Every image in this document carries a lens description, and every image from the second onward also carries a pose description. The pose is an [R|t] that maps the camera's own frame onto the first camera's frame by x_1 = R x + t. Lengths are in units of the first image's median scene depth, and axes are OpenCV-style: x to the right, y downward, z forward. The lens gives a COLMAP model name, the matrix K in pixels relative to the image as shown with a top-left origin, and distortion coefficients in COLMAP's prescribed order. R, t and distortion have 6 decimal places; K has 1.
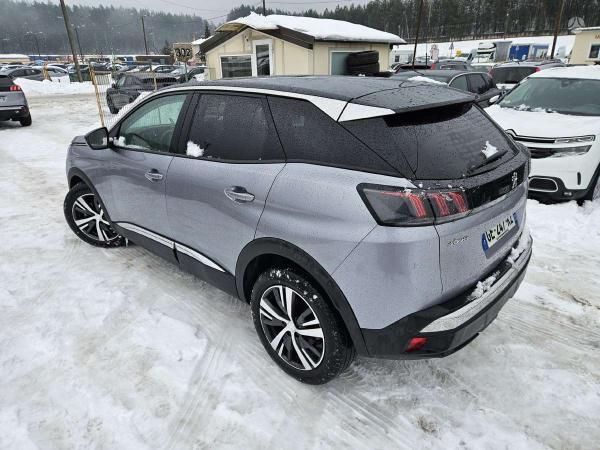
lens RADIAL K [[418.6, 0, 289.0], [0, 418.6, 227.9], [0, 0, 1]] dist [0.061489, -0.048543]
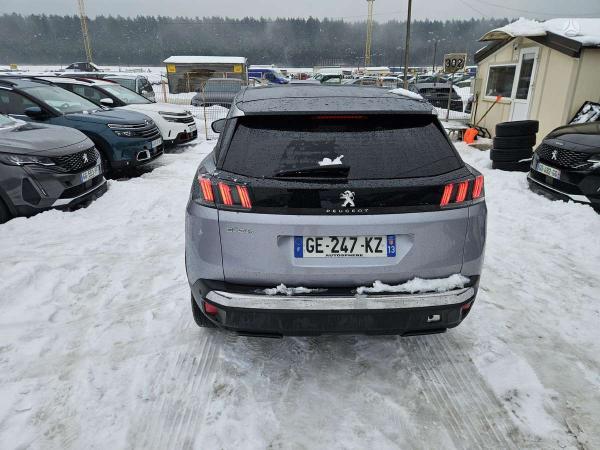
lens RADIAL K [[418.6, 0, 287.1], [0, 418.6, 225.6], [0, 0, 1]] dist [0.061489, -0.048543]
pose [[0.690069, 0.259141, -0.675759, 0.930166], [-0.277366, 0.957103, 0.083792, -0.083198], [0.668485, 0.129610, 0.732345, 0.201899]]
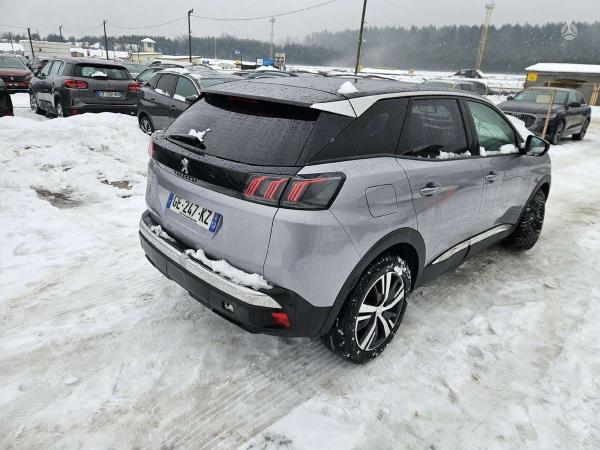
lens RADIAL K [[418.6, 0, 296.9], [0, 418.6, 224.3], [0, 0, 1]] dist [0.061489, -0.048543]
pose [[-0.090449, 0.351041, -0.931981, 1.330868], [-0.421379, 0.834432, 0.355193, -0.418287], [0.902363, 0.424845, 0.072447, 1.067007]]
